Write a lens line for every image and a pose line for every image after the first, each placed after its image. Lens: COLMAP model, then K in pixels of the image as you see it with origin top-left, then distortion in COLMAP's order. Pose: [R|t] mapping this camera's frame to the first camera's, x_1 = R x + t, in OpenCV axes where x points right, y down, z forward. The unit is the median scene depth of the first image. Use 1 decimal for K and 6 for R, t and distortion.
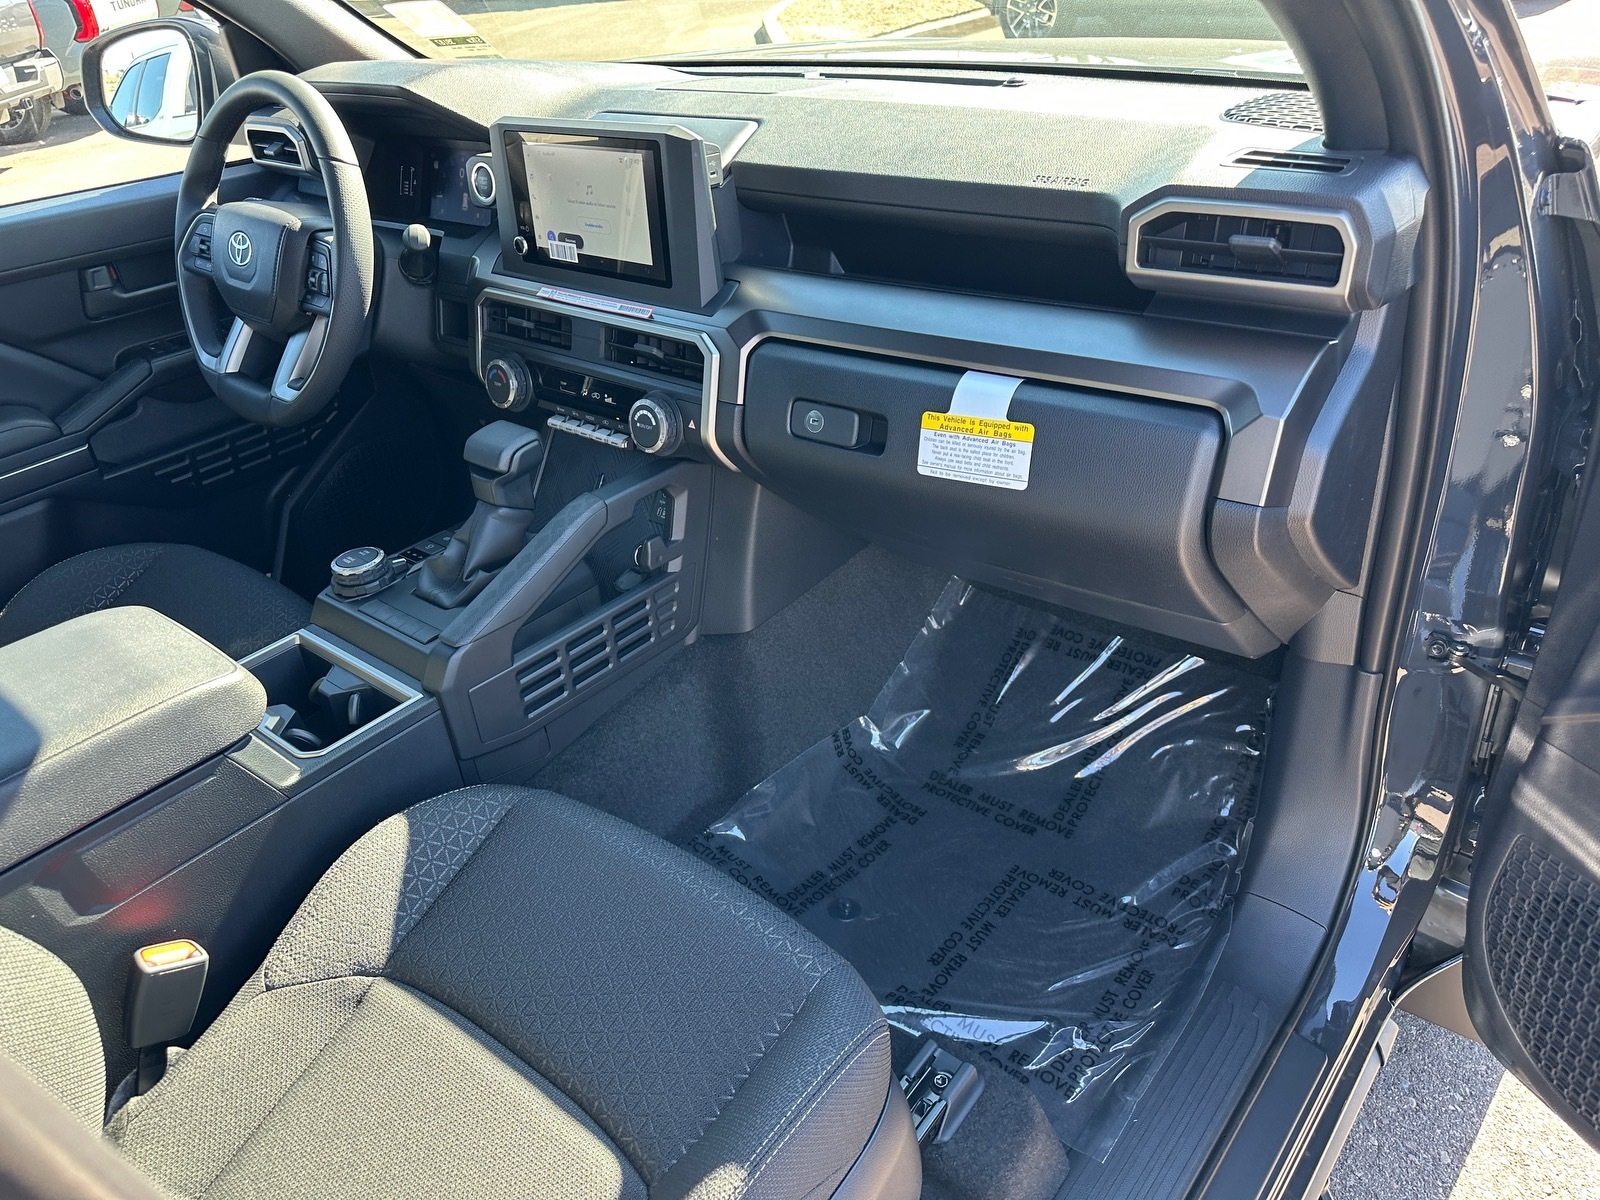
lens RADIAL K [[1123.8, 0, 800.0], [0, 1123.8, 600.0], [0, 0, 1]] dist [0.136356, -0.216068]
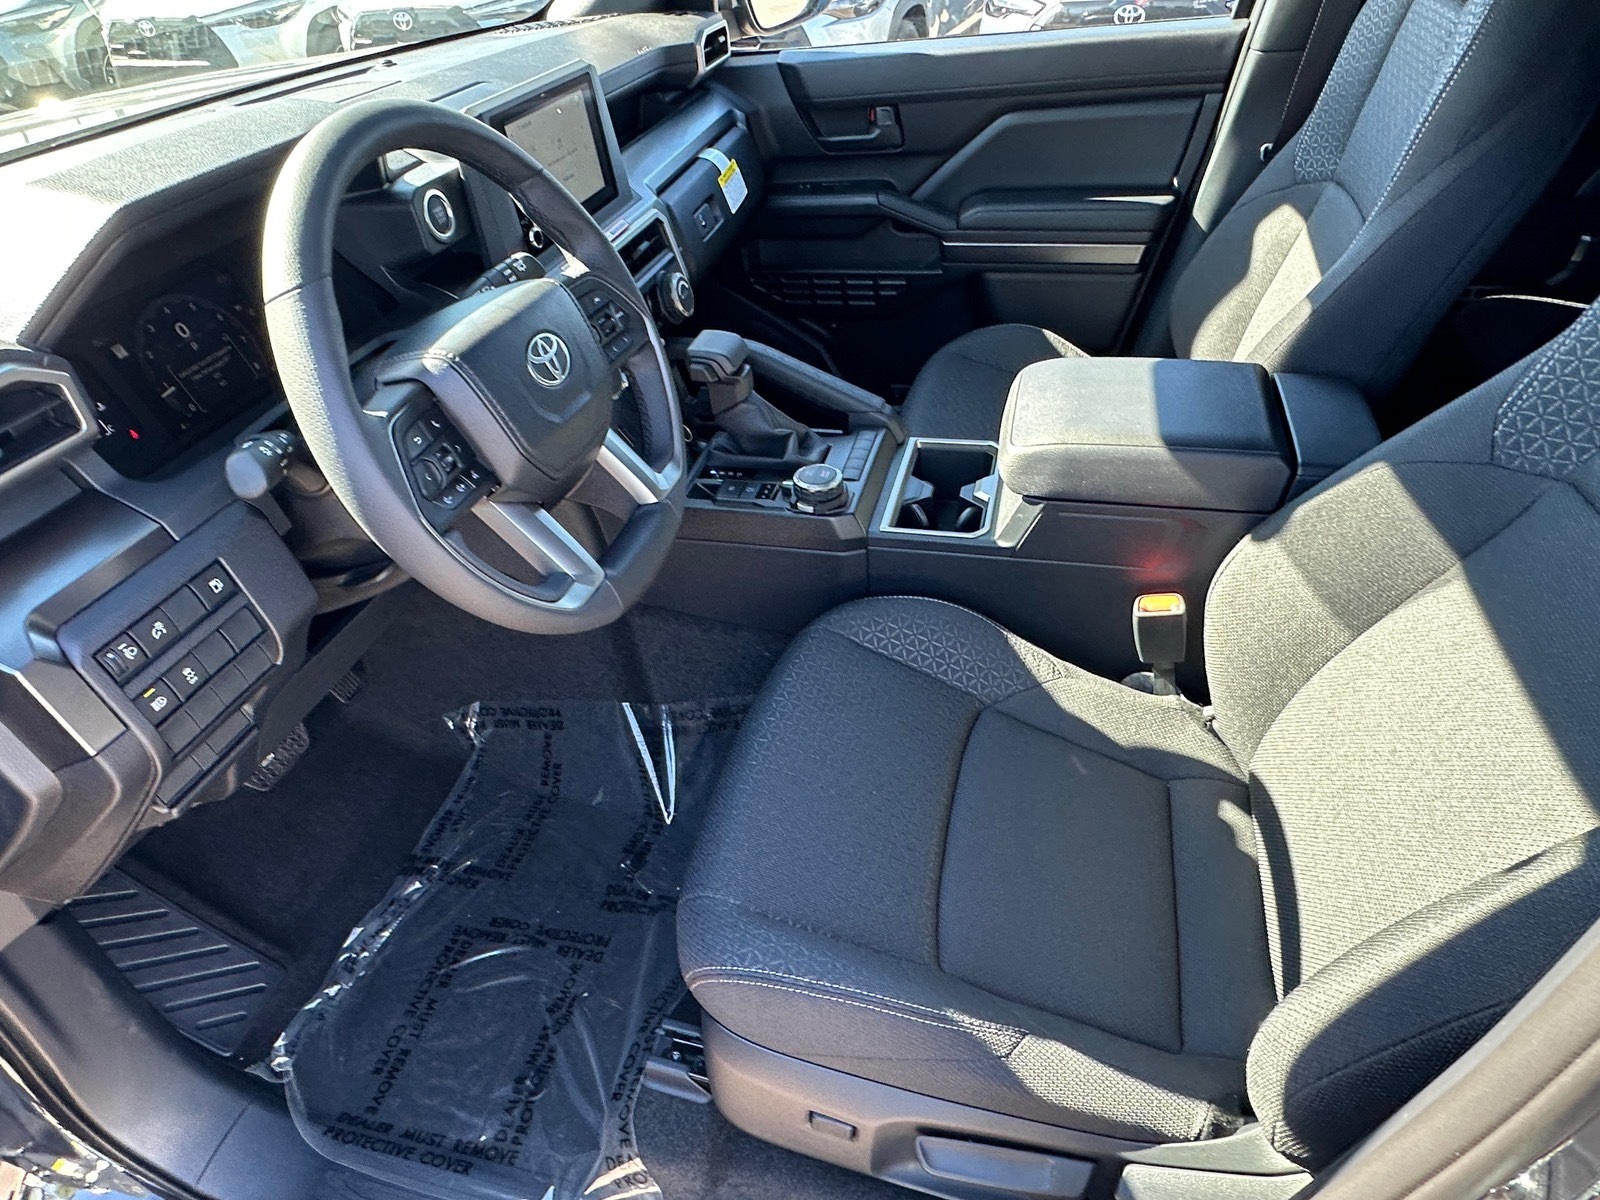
lens RADIAL K [[982.5, 0, 797.4], [0, 982.5, 634.9], [0, 0, 1]] dist [-0.014390, -0.000208]
pose [[-0.423549, -0.475621, 0.770968, -1.225409], [0.554713, 0.536674, 0.635826, -0.580836], [-0.716170, 0.696969, 0.036525, 1.147589]]
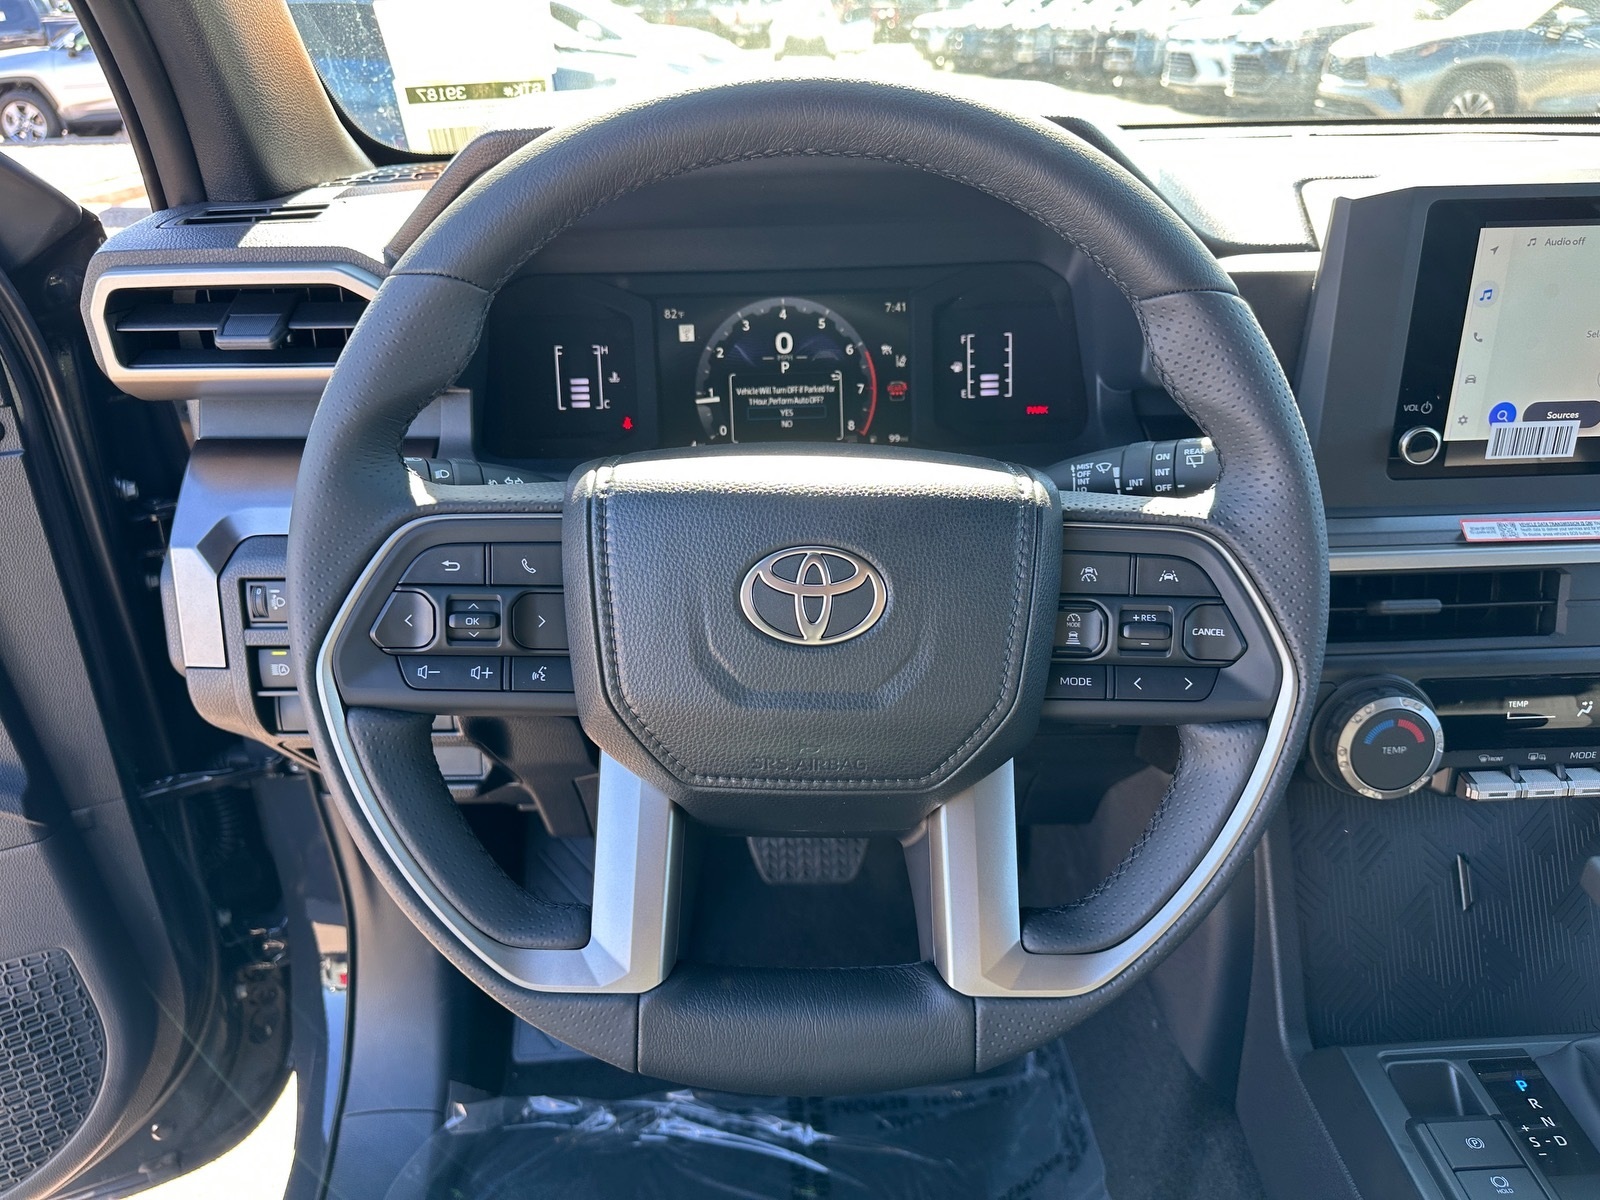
lens RADIAL K [[1136.7, 0, 819.8], [0, 1136.7, 602.7], [0, 0, 1]] dist [0.058437, -0.081514]
pose [[0.749622, -0.231593, 0.620026, -0.795364], [0.308746, 0.950973, -0.018071, -0.347157], [-0.585443, 0.204977, 0.784373, 0.869934]]
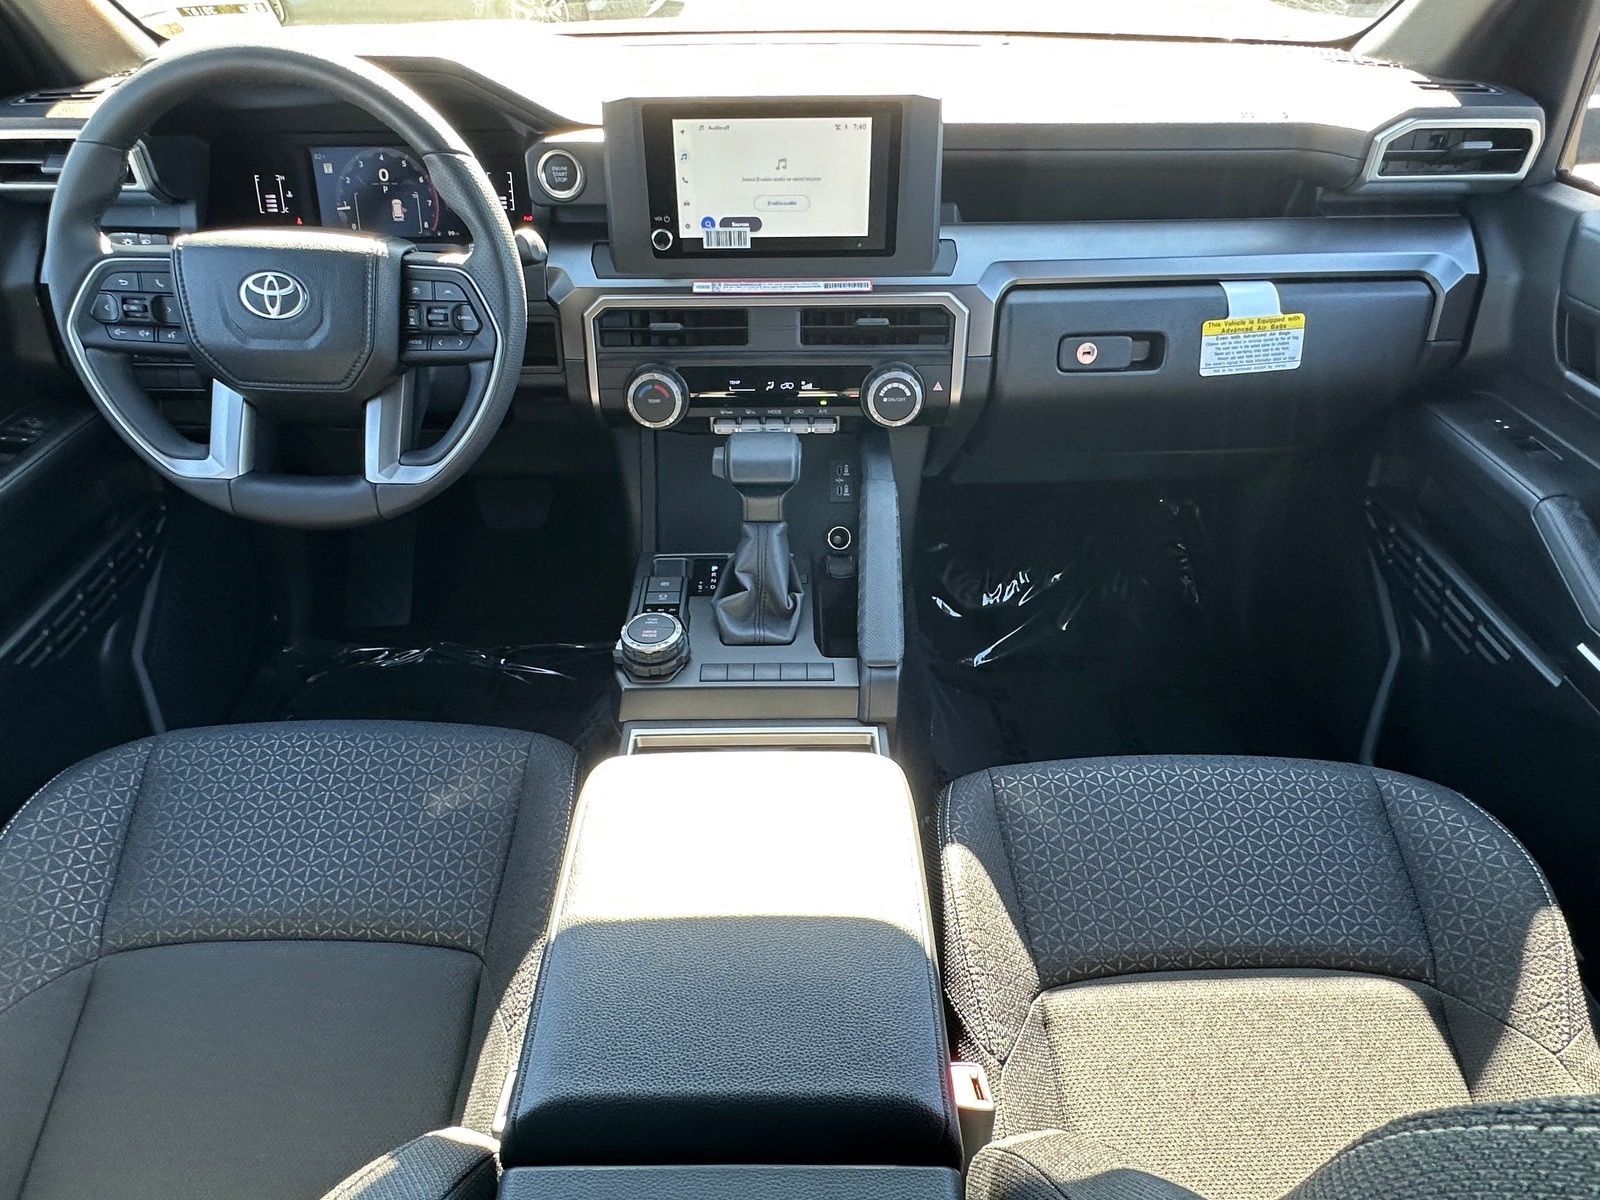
lens RADIAL K [[969.8, 0, 789.5], [0, 969.8, 607.3], [0, 0, 1]] dist [-0.002130, 0.002295]
pose [[0.766879, -0.327074, 0.552195, -0.742893], [0.286023, 0.944402, 0.162160, -0.147858], [-0.574533, 0.033584, 0.817792, 0.371997]]
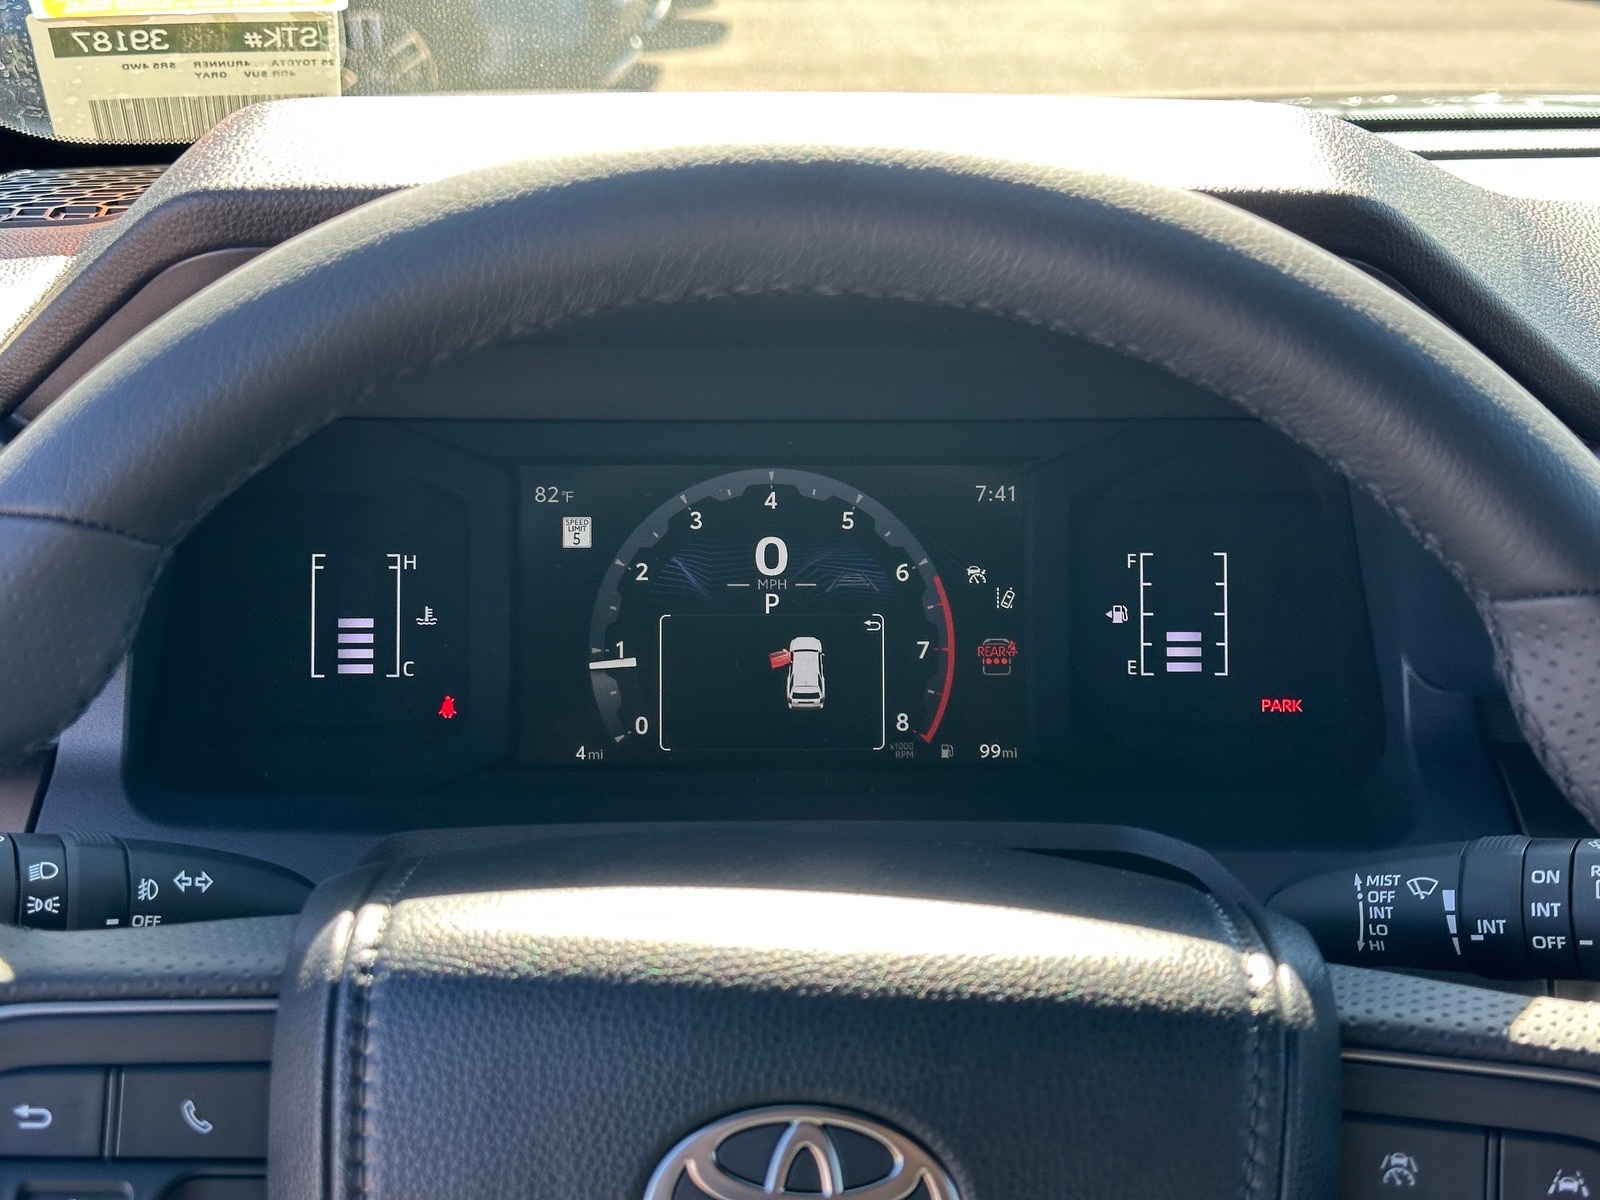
lens RADIAL K [[2242.5, 0, 834.4], [0, 2242.5, 509.4], [0, 0, 1]] dist [0.062323, -0.148191]
pose [[0.758394, -0.100016, 0.644077, -0.770401], [0.280724, 0.941931, -0.184282, -0.393576], [-0.588245, 0.320566, 0.742432, 0.872856]]
